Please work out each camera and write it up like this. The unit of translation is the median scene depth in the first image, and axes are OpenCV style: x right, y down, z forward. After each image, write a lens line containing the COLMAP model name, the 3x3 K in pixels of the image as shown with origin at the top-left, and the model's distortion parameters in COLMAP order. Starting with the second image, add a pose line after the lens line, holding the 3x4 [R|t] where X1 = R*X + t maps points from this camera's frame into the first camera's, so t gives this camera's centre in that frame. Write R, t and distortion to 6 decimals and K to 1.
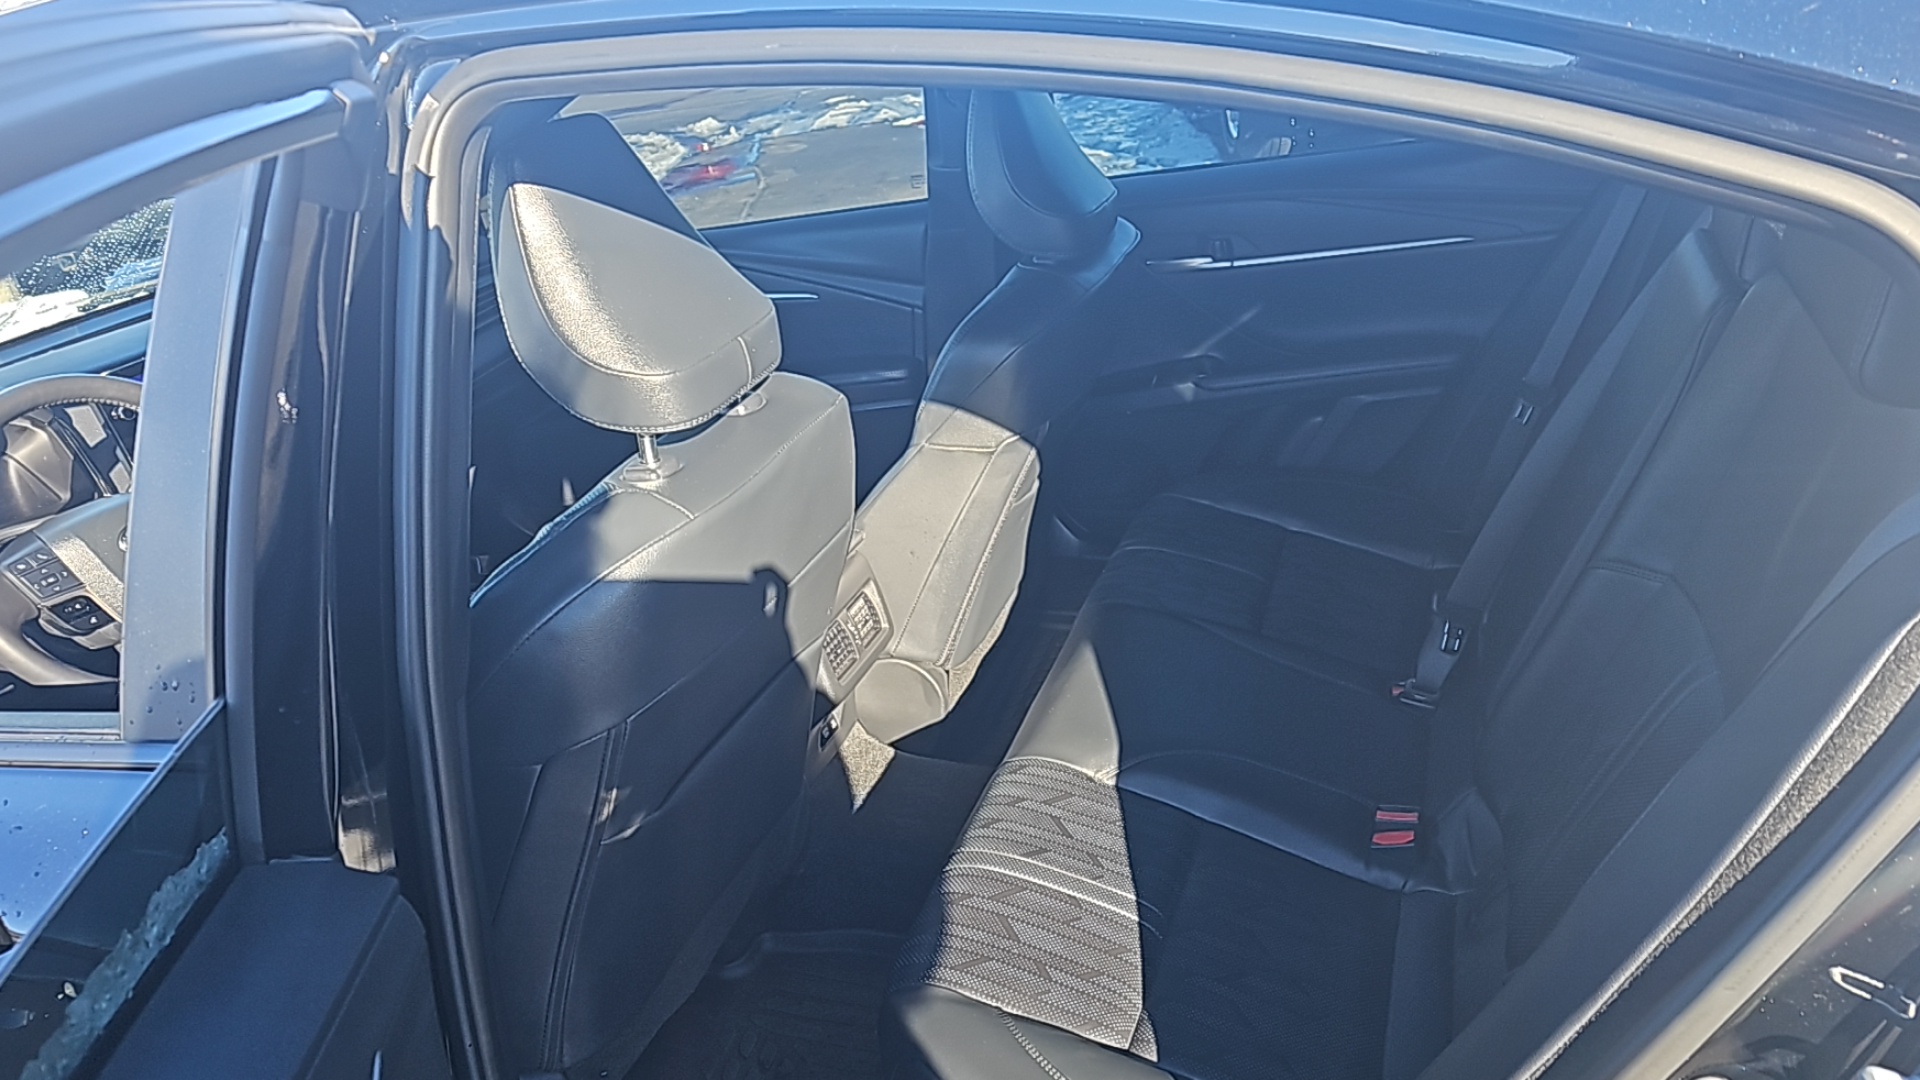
lens RADIAL K [[1369.7, 0, 991.3], [0, 1369.7, 575.6], [0, 0, 1]] dist [0.067907, -0.053153]
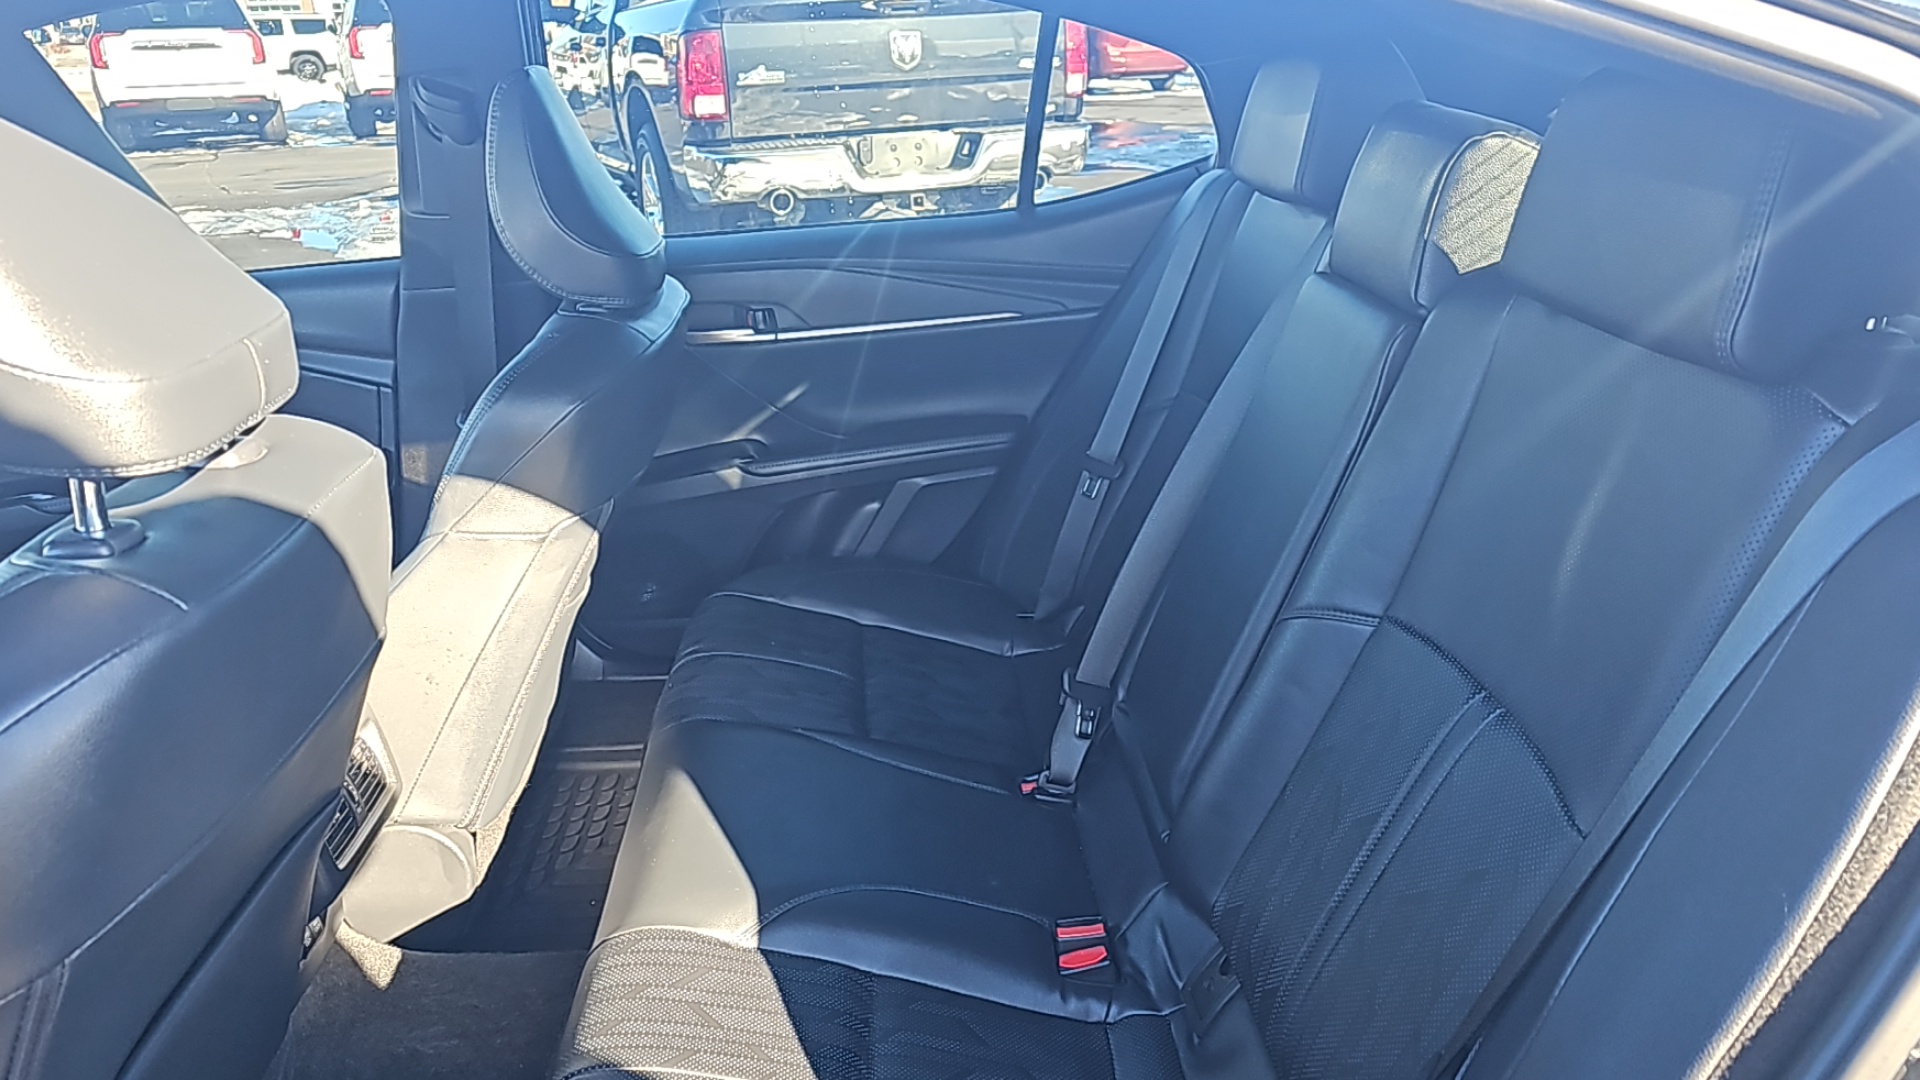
lens RADIAL K [[1369.7, 0, 962.7], [0, 1369.7, 527.7], [0, 0, 1]] dist [0.067907, -0.053153]
pose [[0.918474, -0.034739, 0.393954, -0.091104], [0.086730, 0.989579, -0.114943, 0.015626], [-0.385855, 0.139740, 0.911915, 0.184976]]
